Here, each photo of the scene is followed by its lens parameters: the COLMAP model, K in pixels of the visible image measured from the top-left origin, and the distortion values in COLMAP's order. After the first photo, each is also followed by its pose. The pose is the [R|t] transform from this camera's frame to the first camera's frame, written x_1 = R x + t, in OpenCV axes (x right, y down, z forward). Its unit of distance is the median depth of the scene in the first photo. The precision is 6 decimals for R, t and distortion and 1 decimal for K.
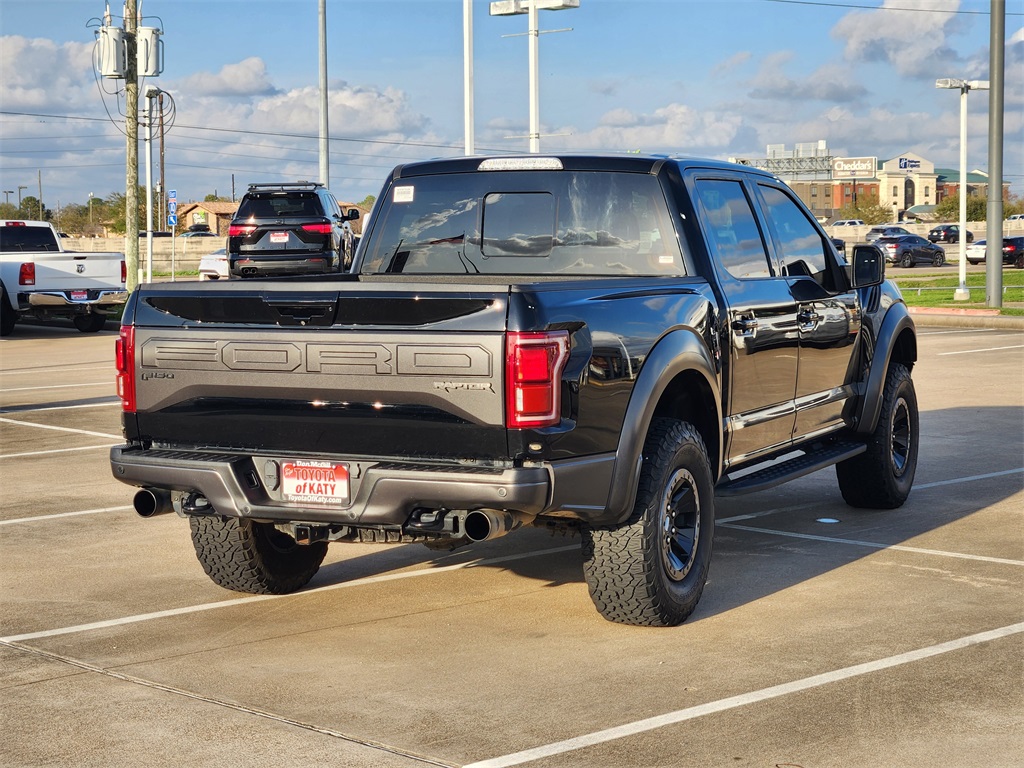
lens RADIAL K [[1908.4, 0, 511.4], [0, 1908.4, 379.4], [0, 0, 1]] dist [-0.038847, 0.000000]
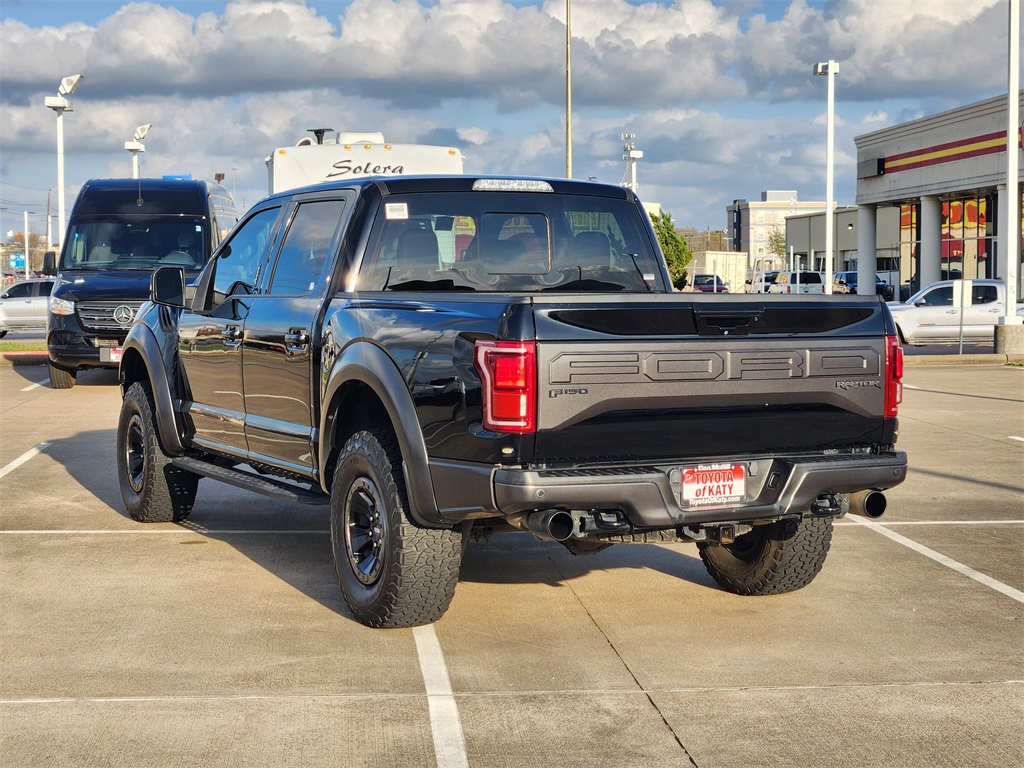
lens RADIAL K [[1908.4, 0, 512.5], [0, 1908.4, 386.1], [0, 0, 1]] dist [-0.038847, 0.000000]
pose [[0.592610, -0.039784, 0.804507, -0.848640], [0.054354, 0.998478, 0.009339, -0.013510], [-0.803654, 0.038194, 0.593870, 0.386901]]
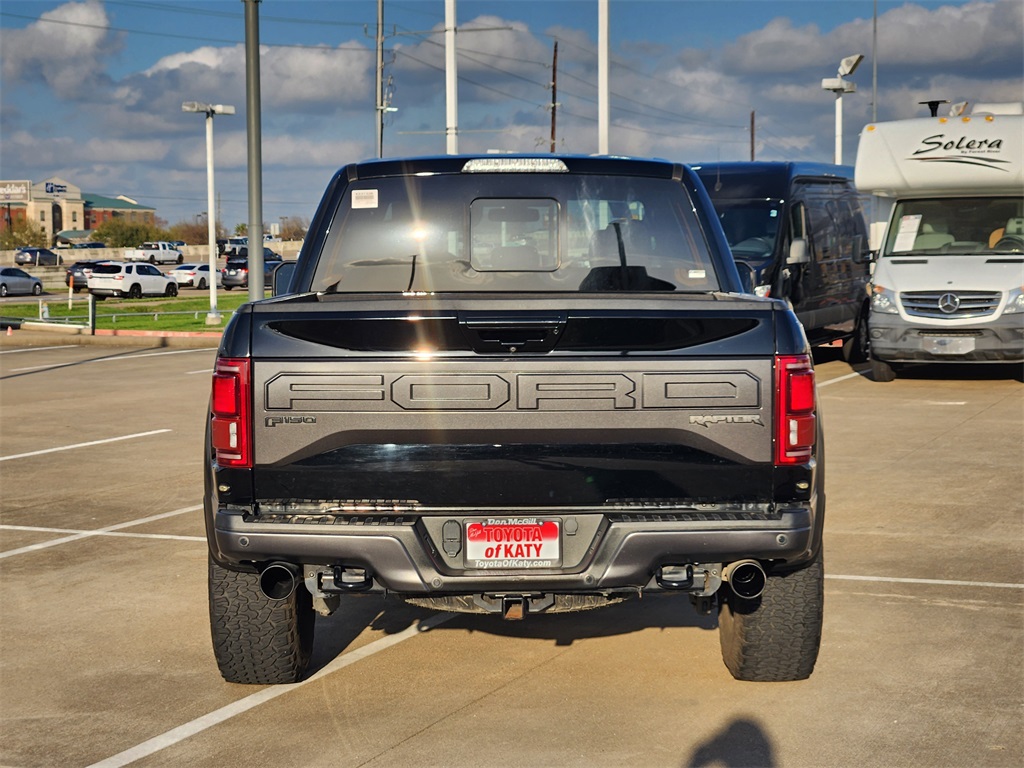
lens RADIAL K [[1908.4, 0, 507.0], [0, 1908.4, 385.6], [0, 0, 1]] dist [-0.038847, 0.000000]
pose [[0.900431, -0.027687, 0.434117, -0.385661], [0.032128, 0.999480, -0.002893, -0.009782], [-0.433811, 0.016552, 0.900852, 0.216512]]
